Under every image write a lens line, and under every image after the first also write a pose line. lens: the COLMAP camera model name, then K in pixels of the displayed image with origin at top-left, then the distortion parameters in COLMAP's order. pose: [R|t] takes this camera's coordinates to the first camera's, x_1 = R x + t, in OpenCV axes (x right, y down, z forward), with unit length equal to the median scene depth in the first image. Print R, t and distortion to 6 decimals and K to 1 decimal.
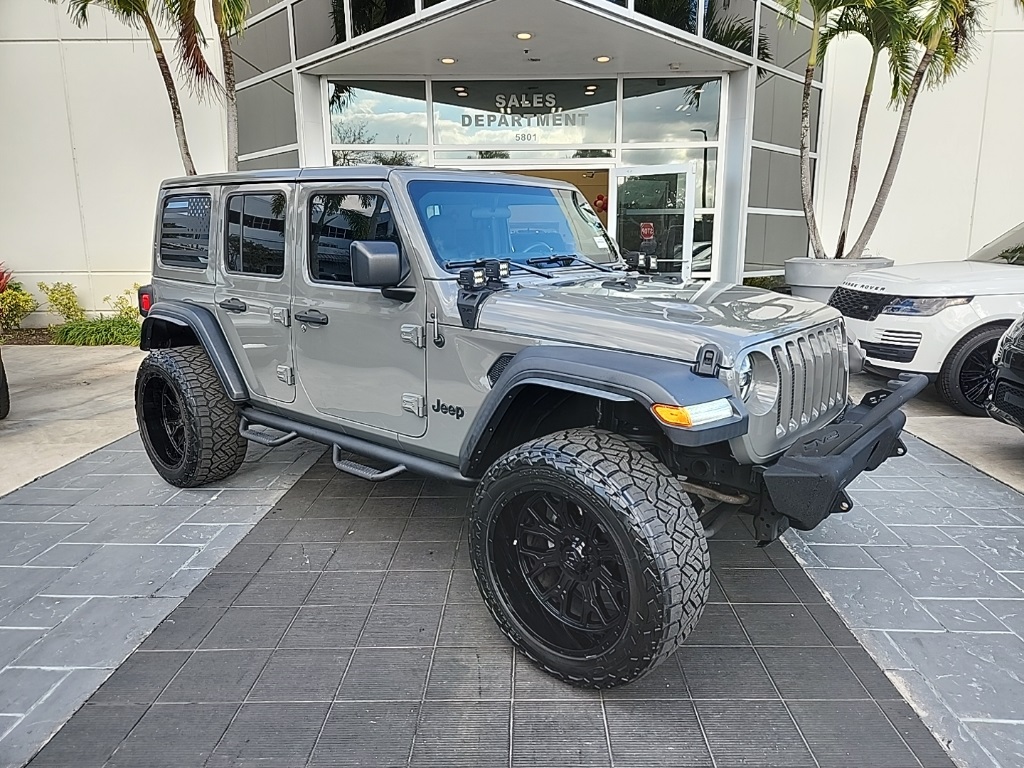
lens RADIAL K [[694.5, 0, 515.1], [0, 694.5, 375.5], [0, 0, 1]] dist [0.065788, -0.051935]
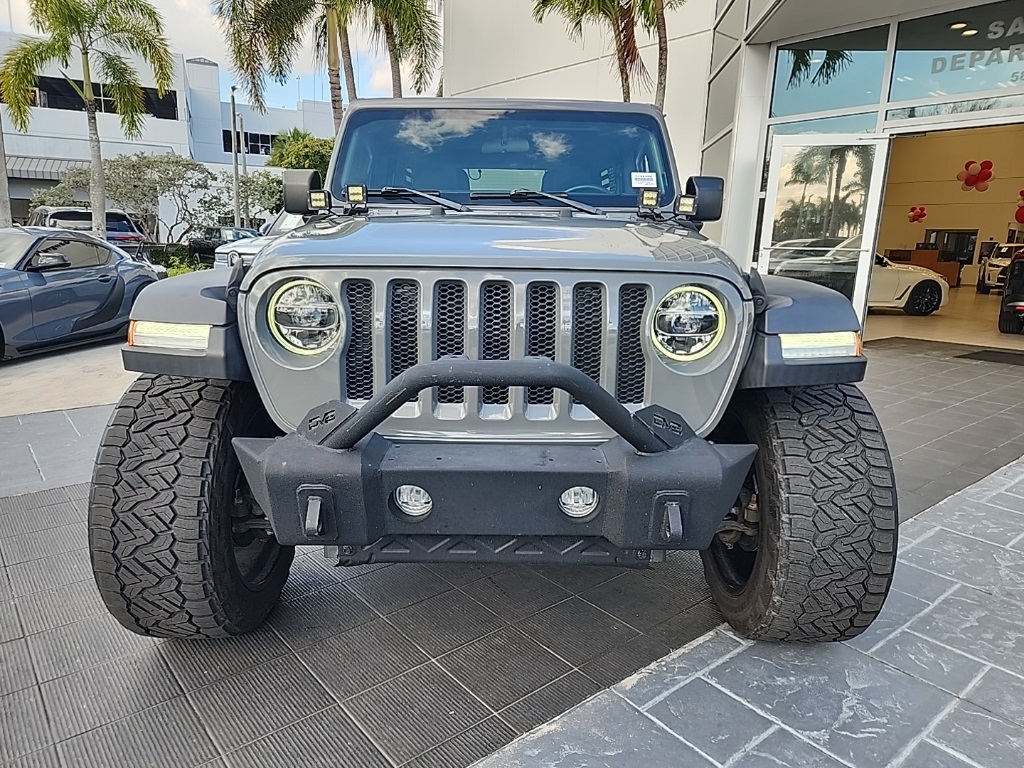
lens RADIAL K [[694.5, 0, 511.6], [0, 694.5, 383.6], [0, 0, 1]] dist [0.065788, -0.051935]
pose [[0.655335, 0.172362, -0.735409, 0.251330], [-0.172747, 0.982013, 0.076222, -0.004840], [0.735319, 0.077089, 0.673322, 0.171957]]
